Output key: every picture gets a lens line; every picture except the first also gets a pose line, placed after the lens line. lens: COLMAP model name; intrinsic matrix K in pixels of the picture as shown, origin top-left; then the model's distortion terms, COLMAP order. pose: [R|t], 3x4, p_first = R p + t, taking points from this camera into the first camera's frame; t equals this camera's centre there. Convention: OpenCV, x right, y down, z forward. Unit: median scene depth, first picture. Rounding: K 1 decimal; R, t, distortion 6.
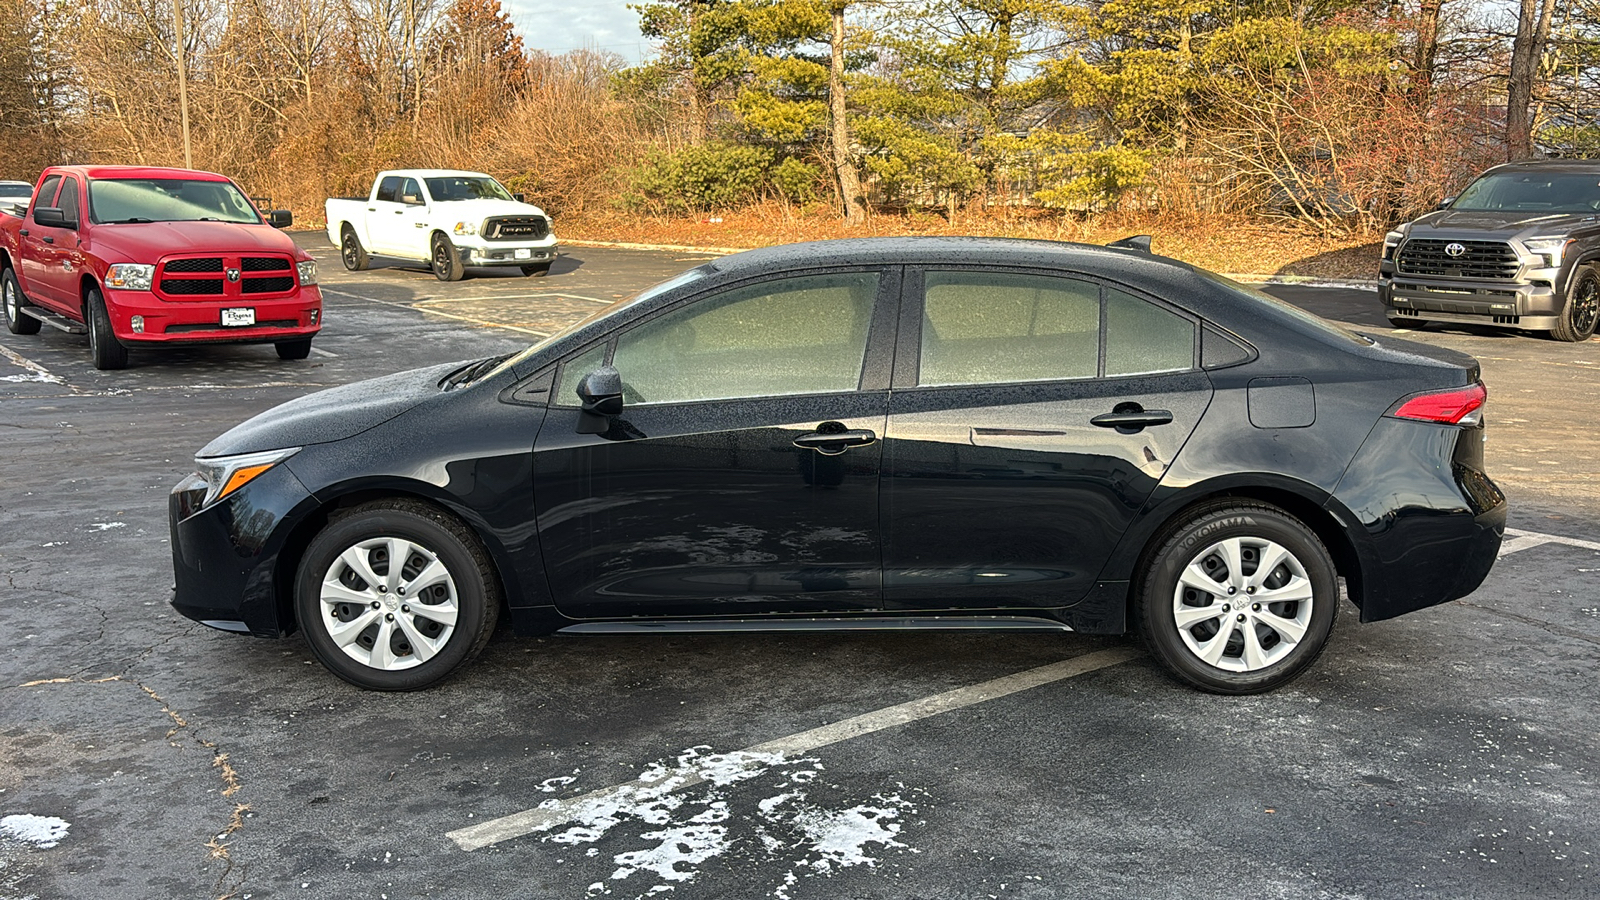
lens RADIAL K [[1362.2, 0, 813.7], [0, 1362.2, 458.9], [0, 0, 1]] dist [0.045541, -0.056190]
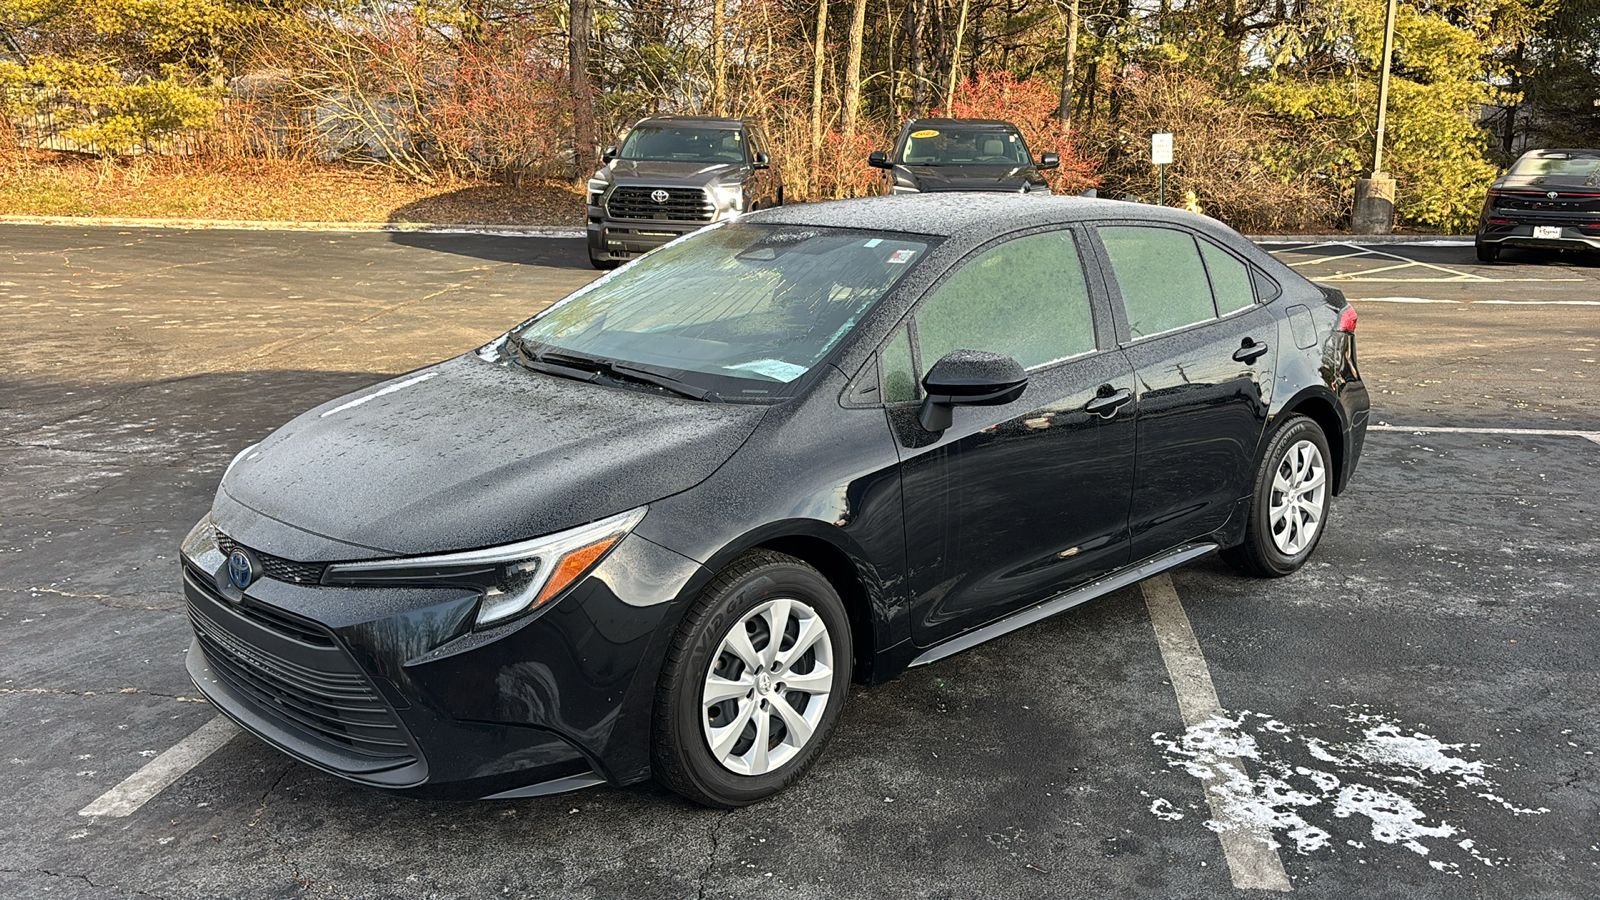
lens RADIAL K [[1362.2, 0, 835.7], [0, 1362.2, 432.1], [0, 0, 1]] dist [0.045541, -0.056190]
pose [[0.704333, -0.136471, 0.696628, -0.777363], [0.121852, 0.990024, 0.070748, -0.083000], [-0.699333, 0.035056, 0.713935, 0.411479]]
